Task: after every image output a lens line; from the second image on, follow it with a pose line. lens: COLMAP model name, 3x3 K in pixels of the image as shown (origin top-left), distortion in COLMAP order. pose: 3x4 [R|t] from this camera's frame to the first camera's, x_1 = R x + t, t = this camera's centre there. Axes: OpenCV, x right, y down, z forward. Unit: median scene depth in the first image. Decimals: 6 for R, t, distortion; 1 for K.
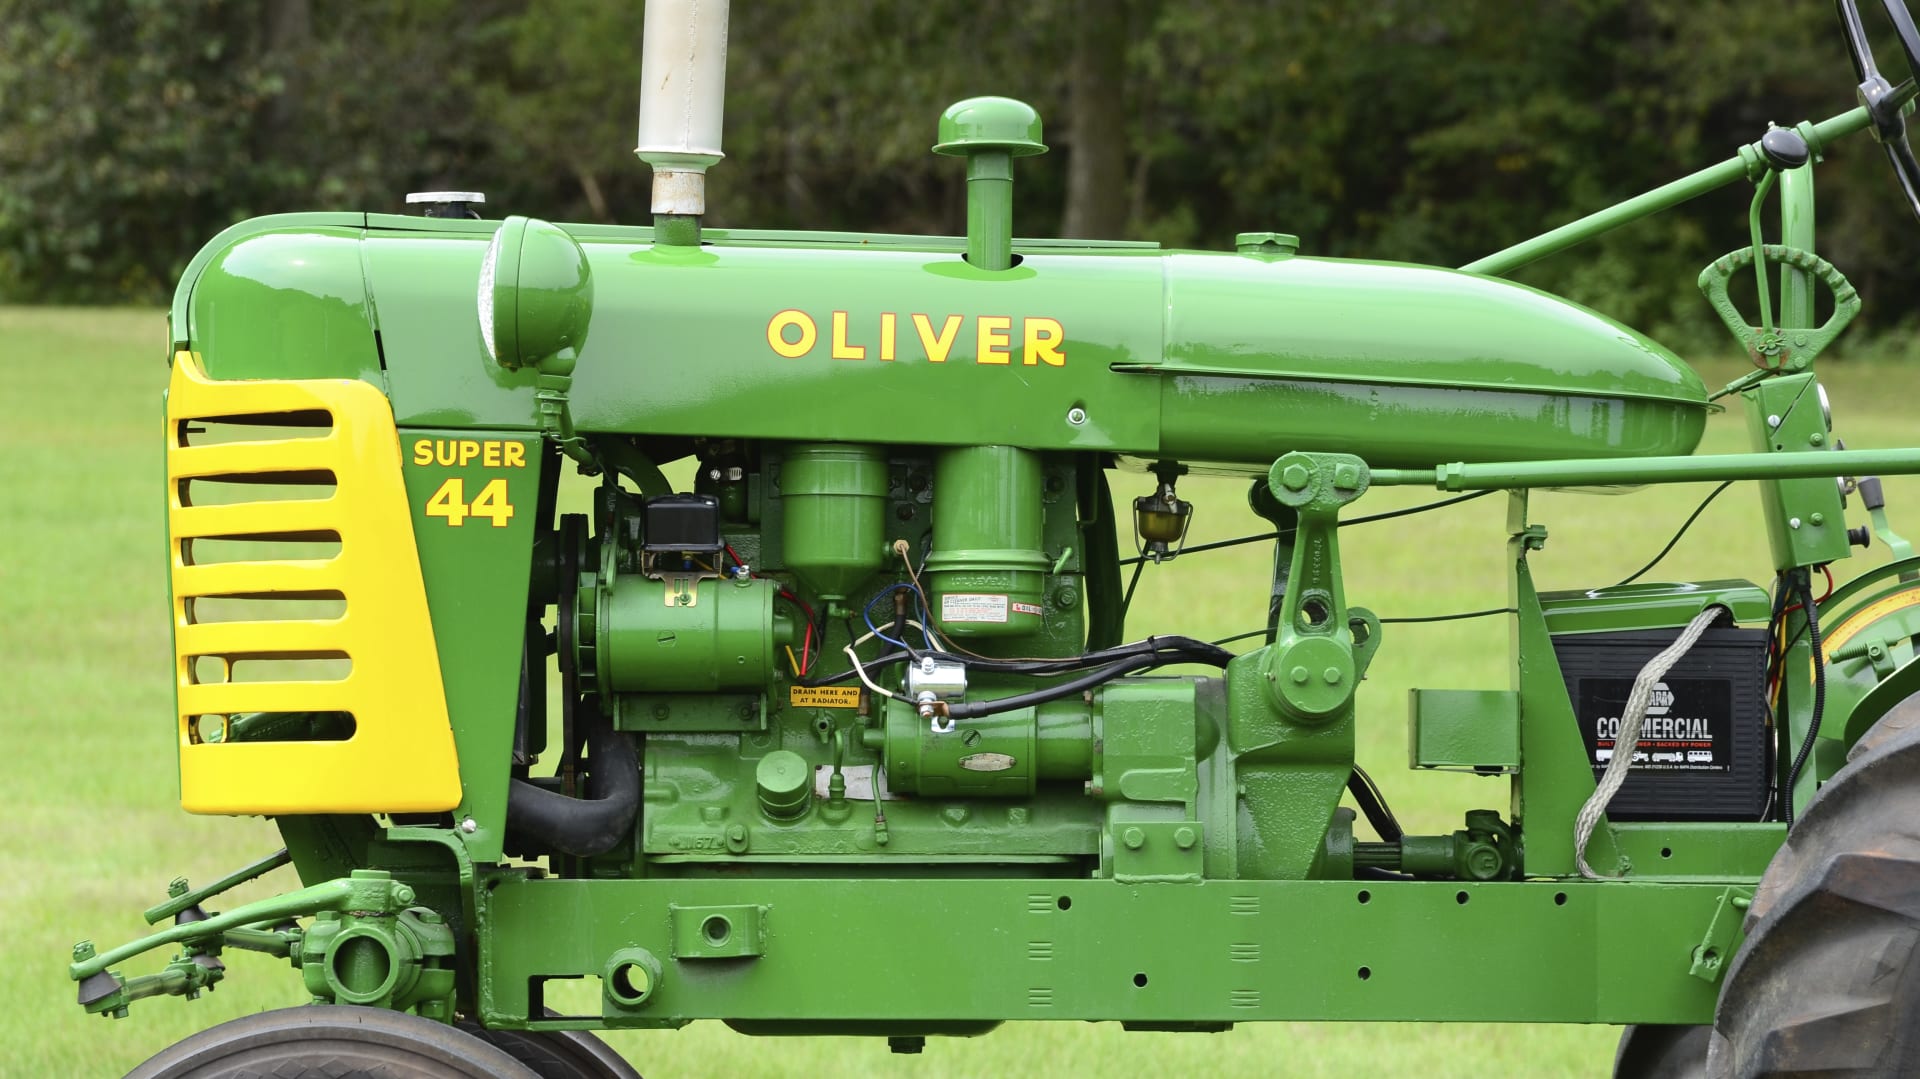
lens RADIAL K [[8393.1, 0, 960.0], [0, 8393.1, 539.5], [0, 0, 1]] dist [0.510022, -7.191782]
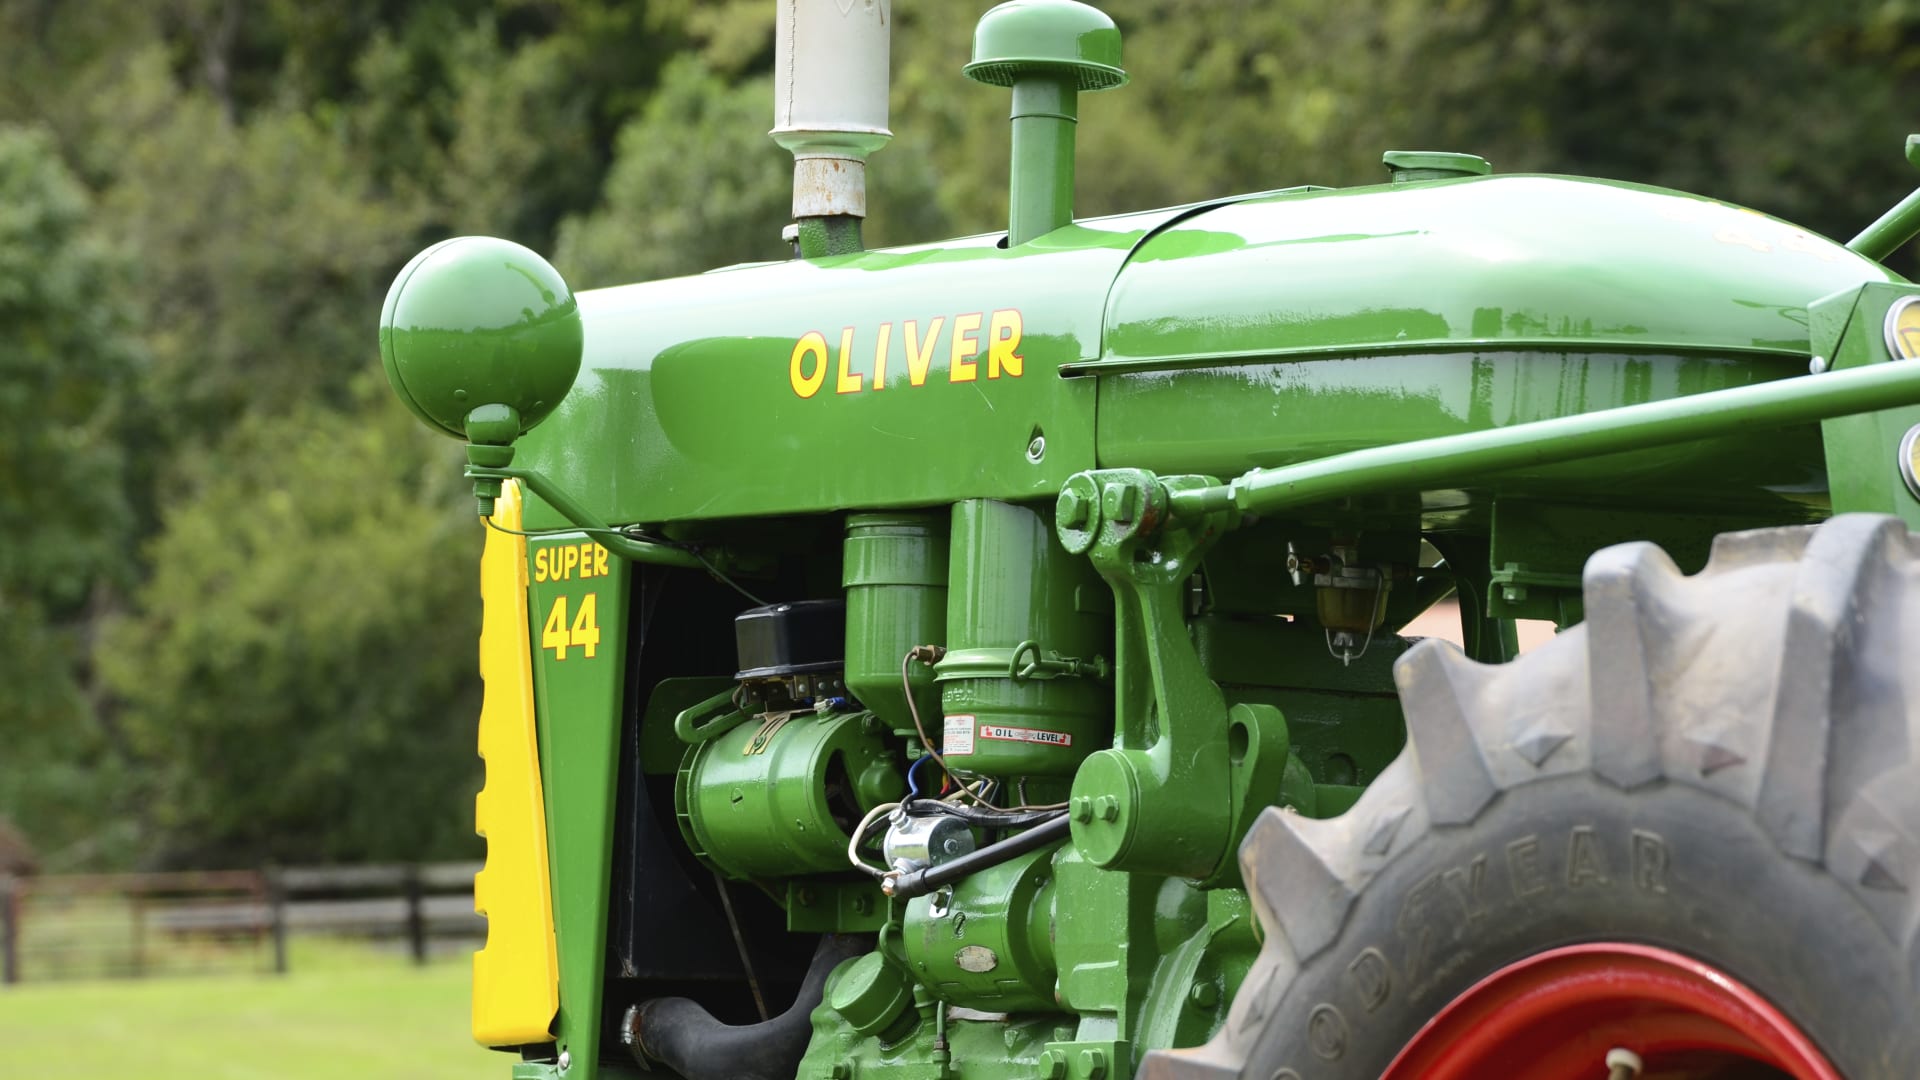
lens RADIAL K [[8393.1, 0, 960.0], [0, 8393.1, 540.0], [0, 0, 1]] dist [0.510022, -7.191782]
pose [[0.460358, -0.072163, -0.884795, 0.614884], [0.009732, 0.997041, -0.076254, 0.044822], [0.887680, 0.026493, 0.459698, 0.682097]]
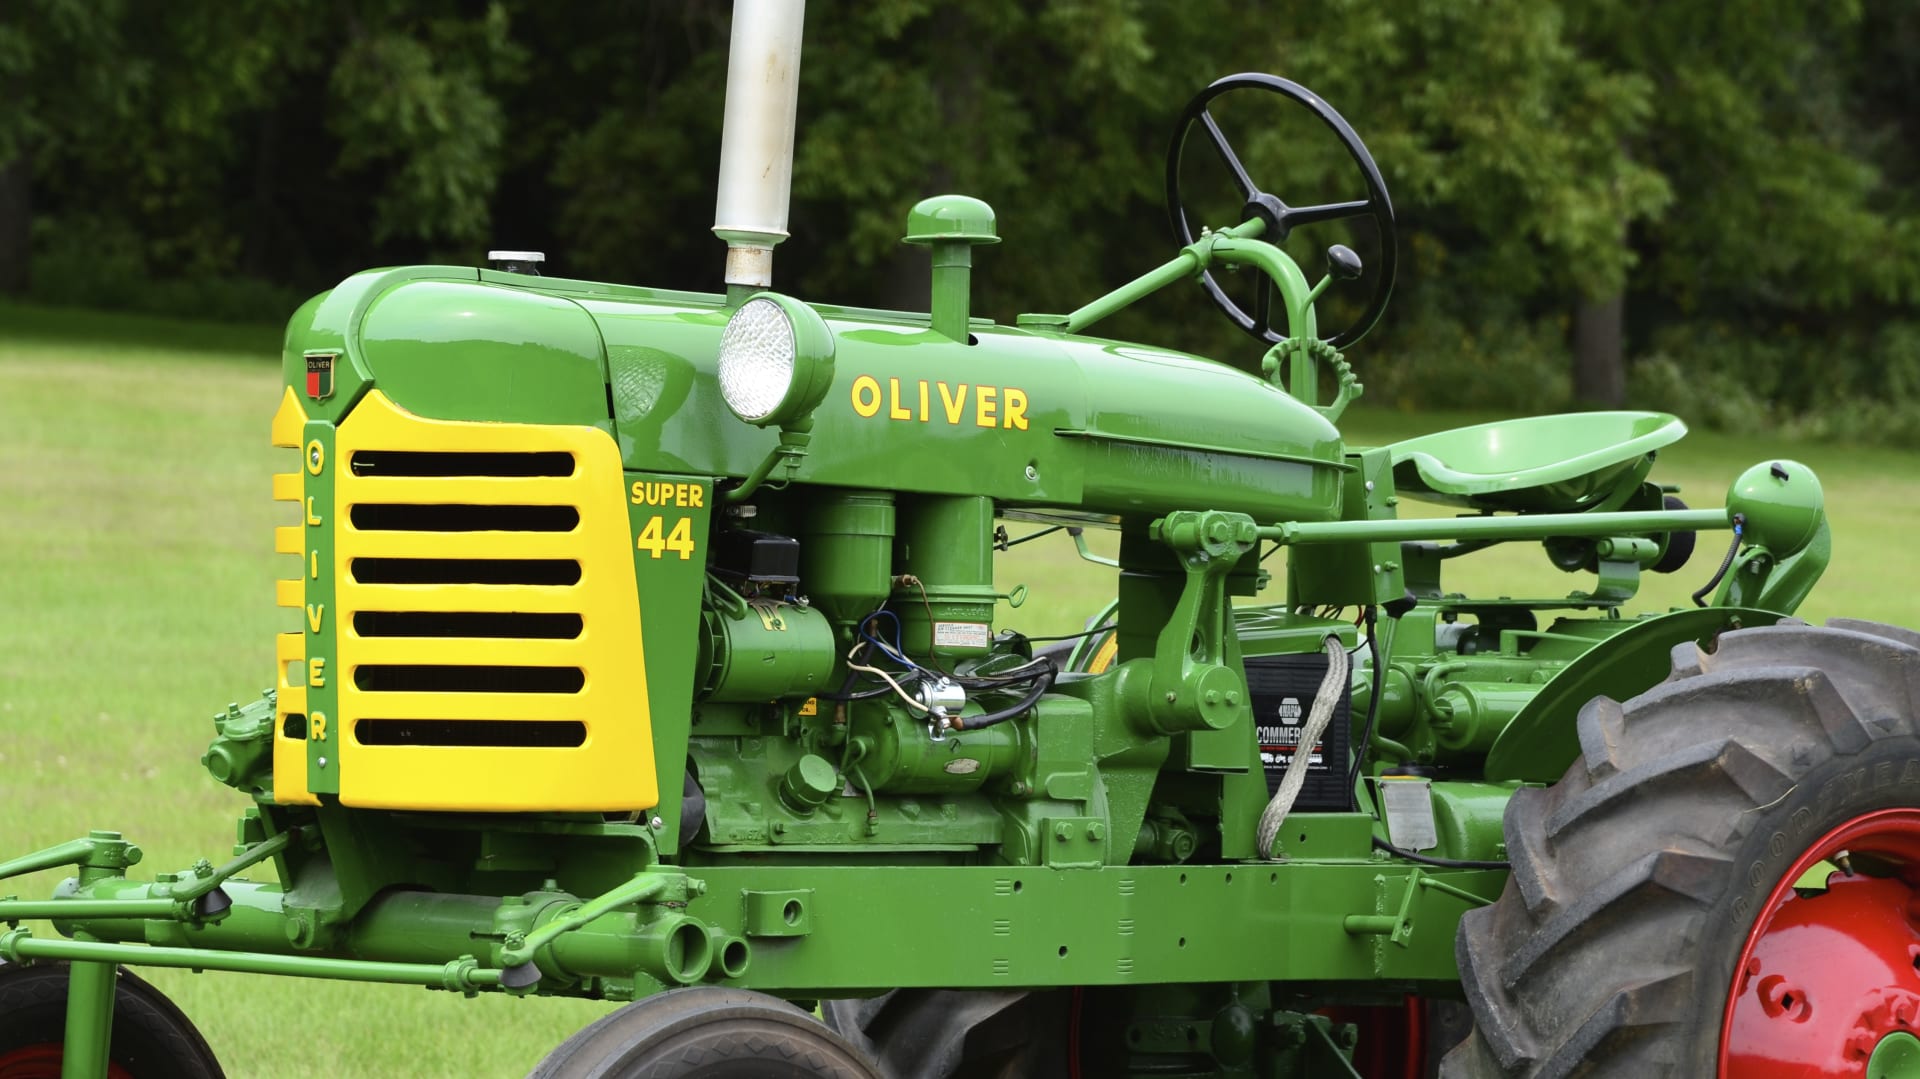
lens RADIAL K [[8393.1, 0, 960.0], [0, 8393.1, 539.5], [0, 0, 1]] dist [0.510022, -7.191782]
pose [[0.758501, 0.021470, 0.651318, -0.760701], [-0.042414, 0.998964, 0.016465, -0.024339], [-0.650290, -0.040114, 0.758626, 0.113874]]
